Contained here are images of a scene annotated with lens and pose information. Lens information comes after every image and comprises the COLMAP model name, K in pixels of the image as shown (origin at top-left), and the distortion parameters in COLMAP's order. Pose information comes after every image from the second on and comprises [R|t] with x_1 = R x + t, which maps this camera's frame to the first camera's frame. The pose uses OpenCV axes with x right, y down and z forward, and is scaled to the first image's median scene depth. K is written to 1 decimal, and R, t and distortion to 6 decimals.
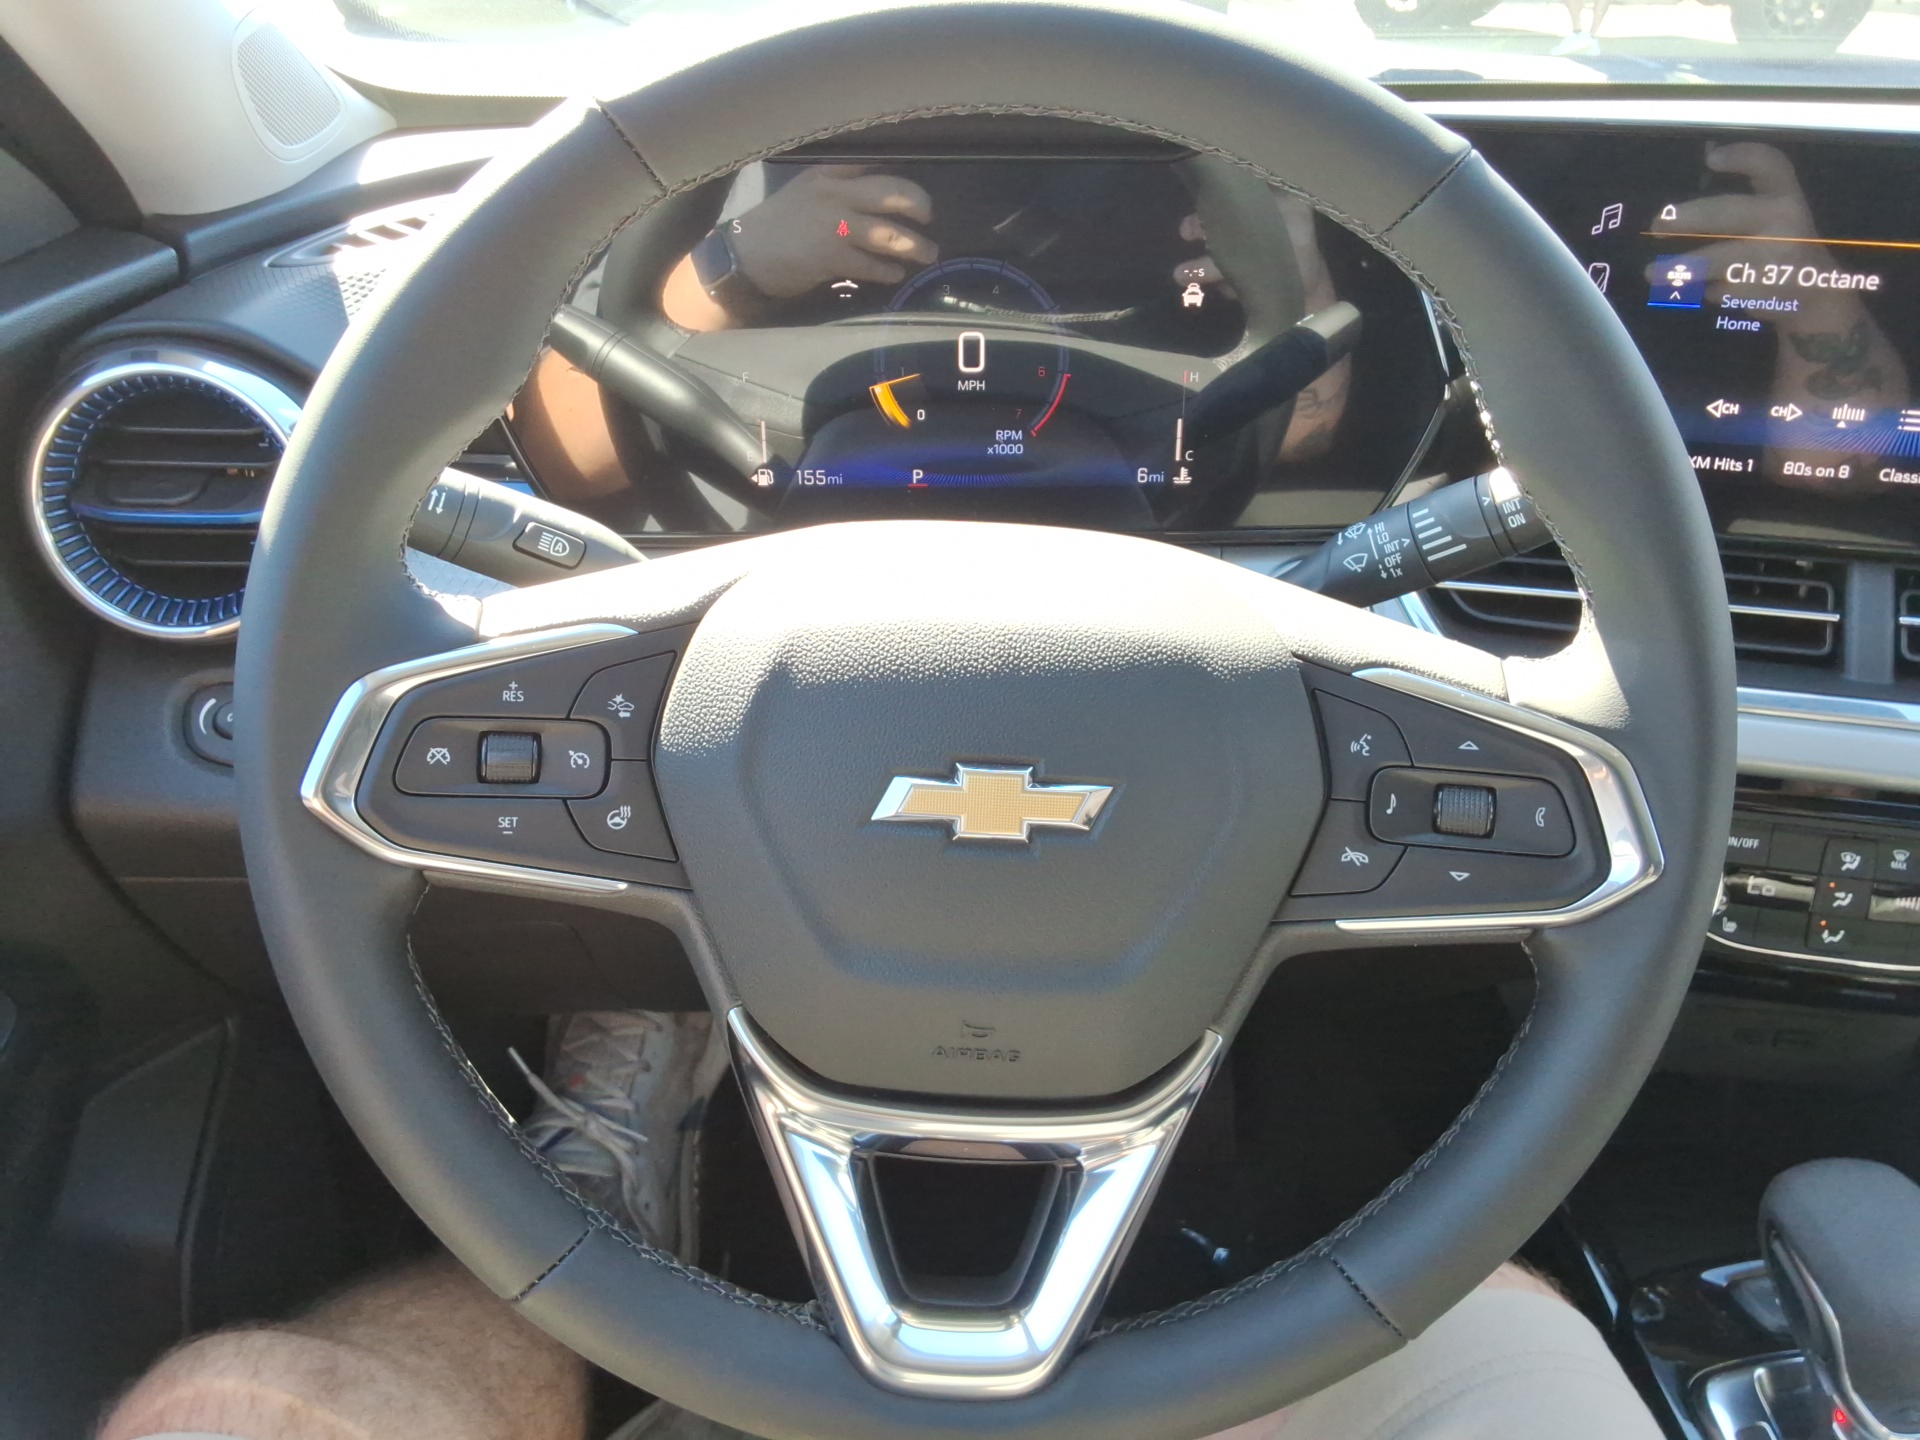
lens RADIAL K [[1545.7, 0, 942.3], [0, 1545.7, 700.2], [0, 0, 1]] dist [0.083318, -0.129386]
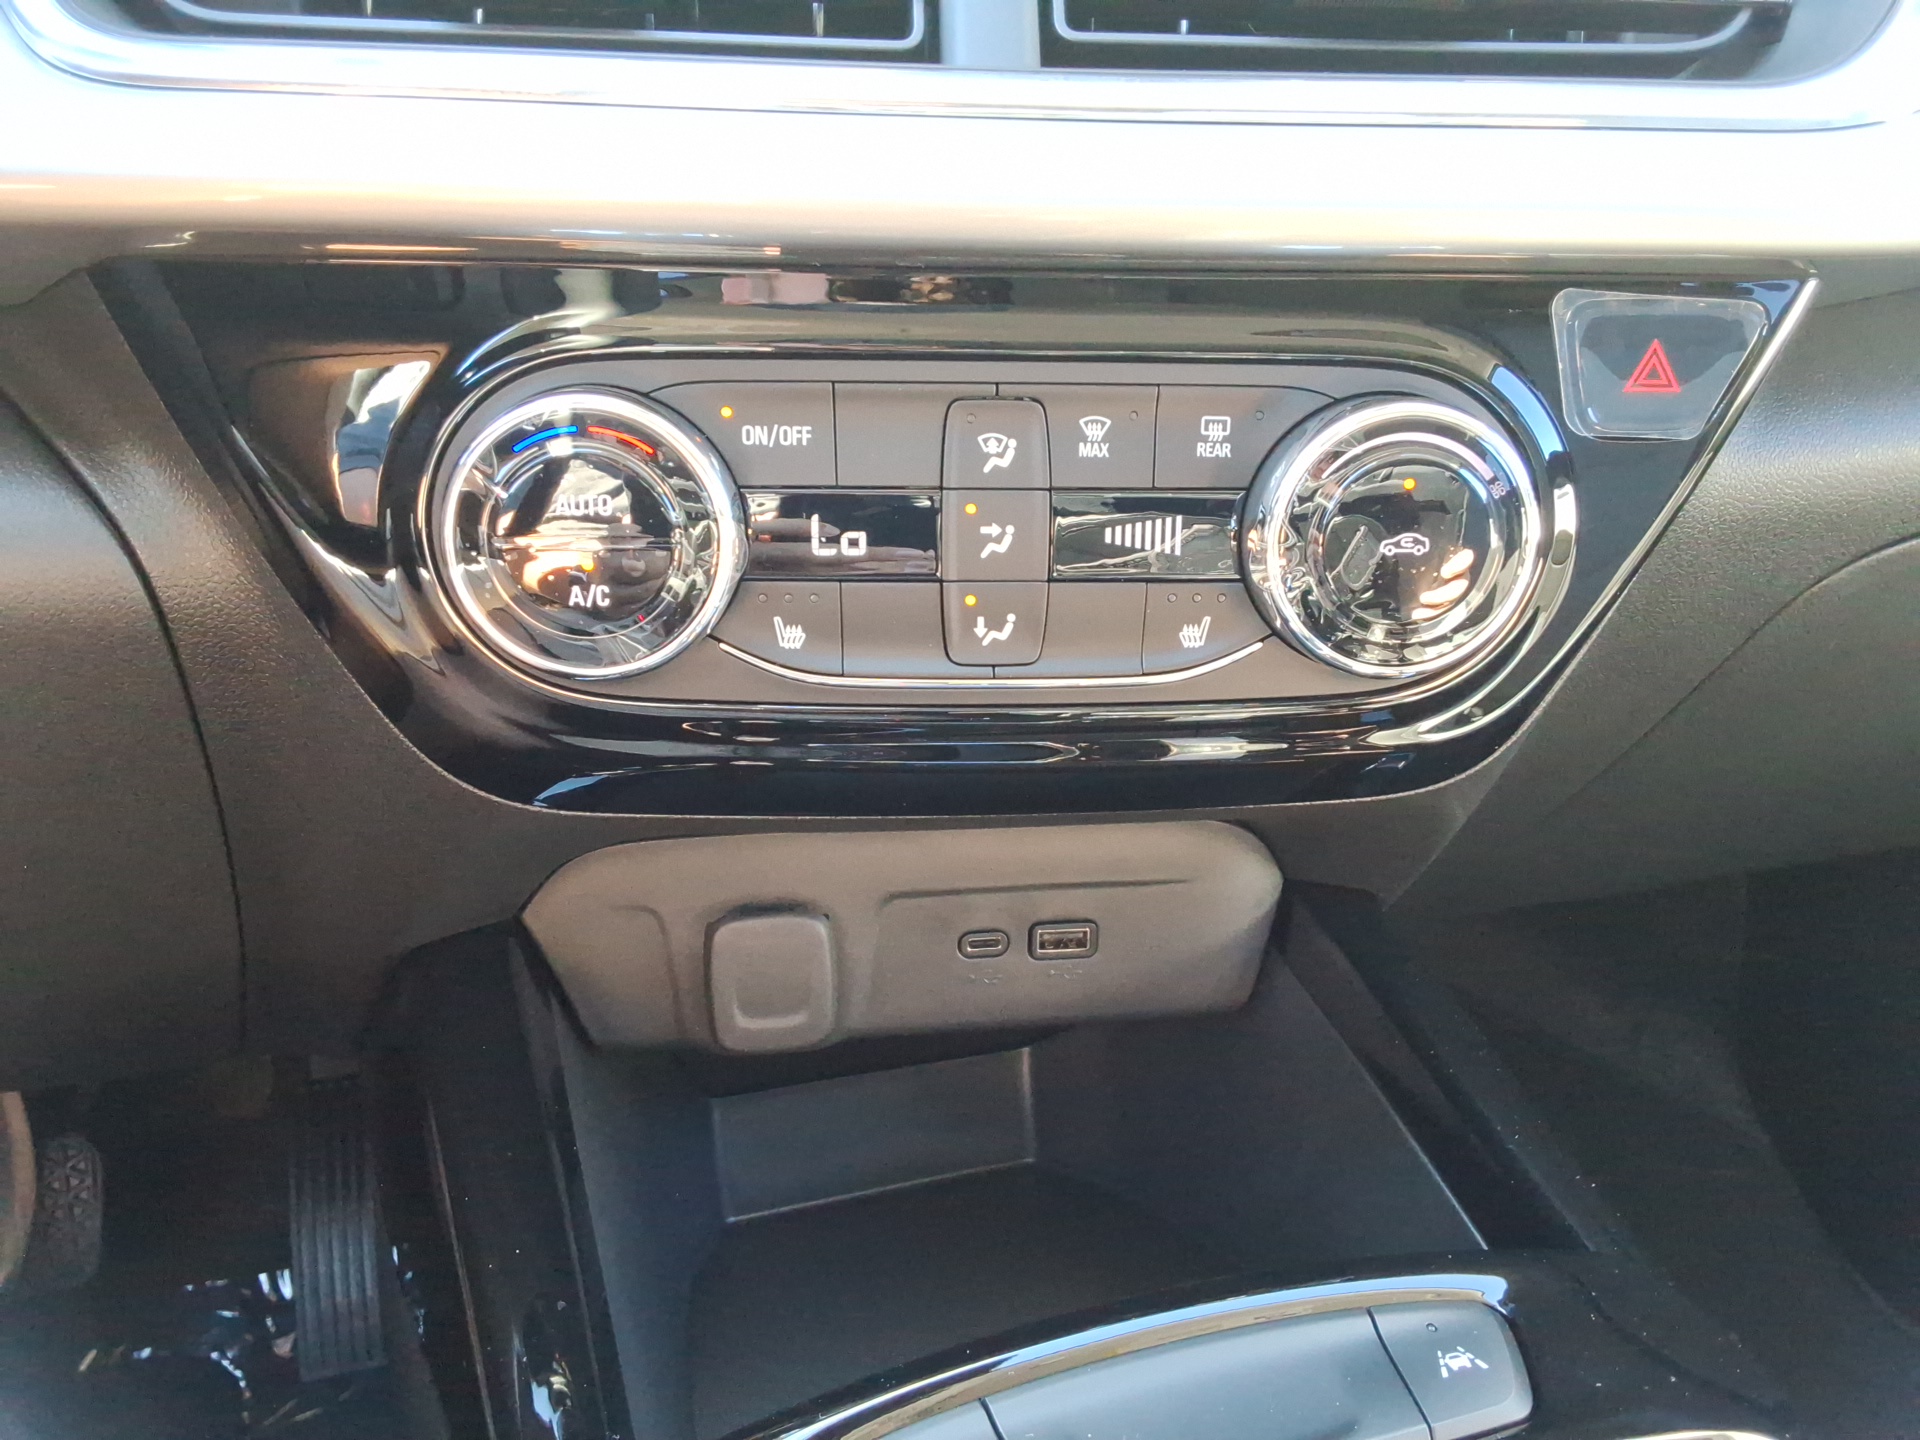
lens RADIAL K [[1545.7, 0, 958.0], [0, 1545.7, 720.1], [0, 0, 1]] dist [0.083318, -0.129386]
pose [[0.957284, -0.088520, 0.275266, 0.452737], [0.115303, 0.989885, -0.082659, 0.225975], [-0.265165, 0.110867, 0.957808, 0.596959]]
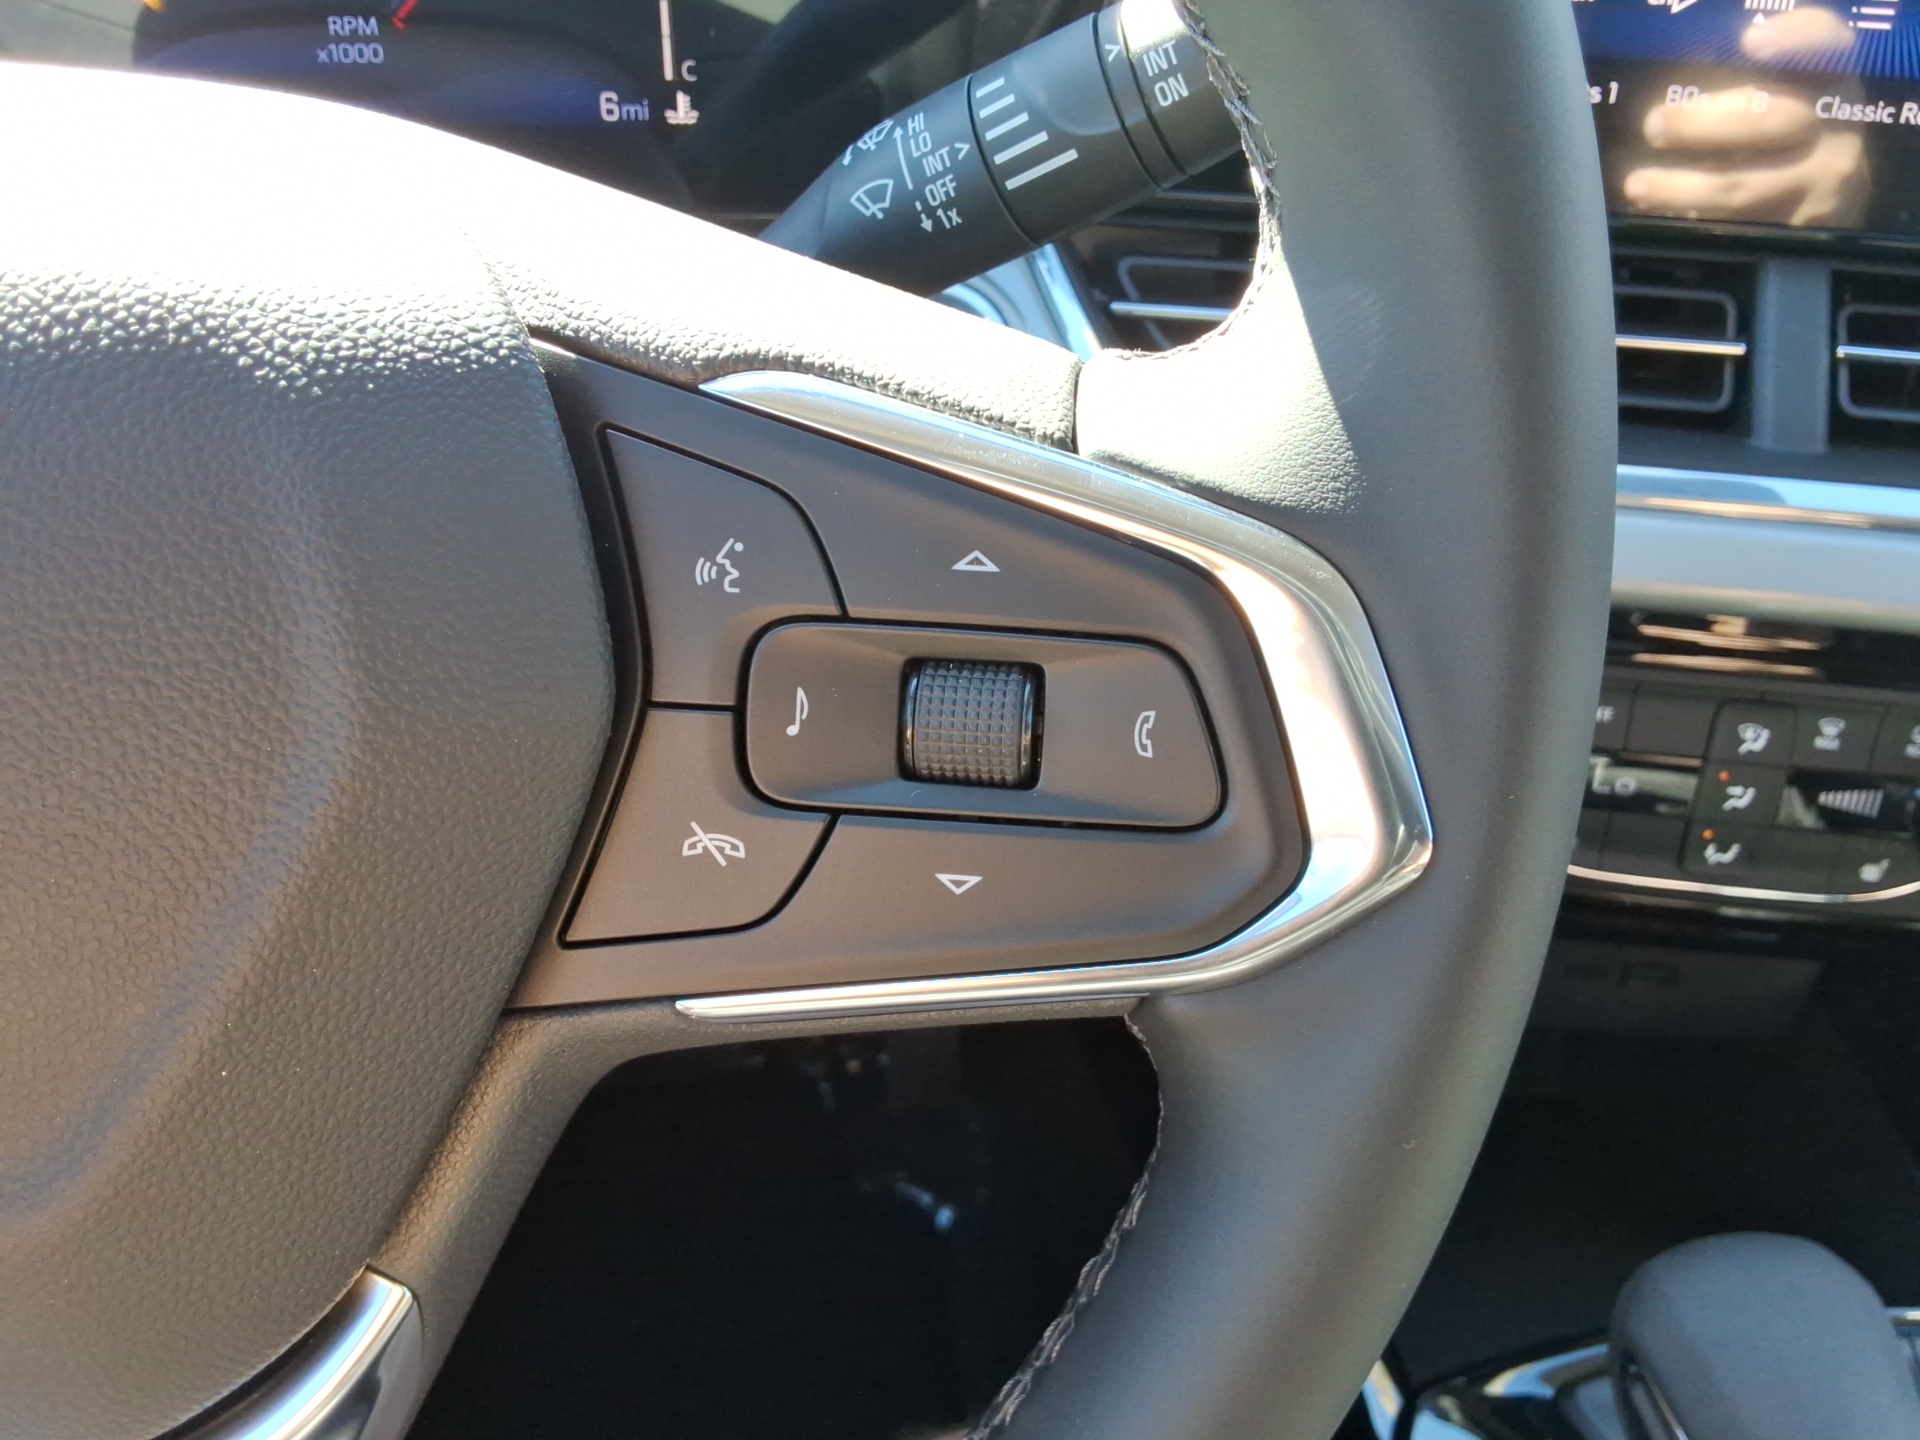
lens RADIAL K [[1545.7, 0, 961.0], [0, 1545.7, 690.4], [0, 0, 1]] dist [0.083318, -0.129386]
pose [[0.994360, -0.030216, 0.101666, 0.206398], [0.020358, 0.995111, 0.096643, 0.016671], [-0.104089, -0.094028, 0.990113, 0.426087]]
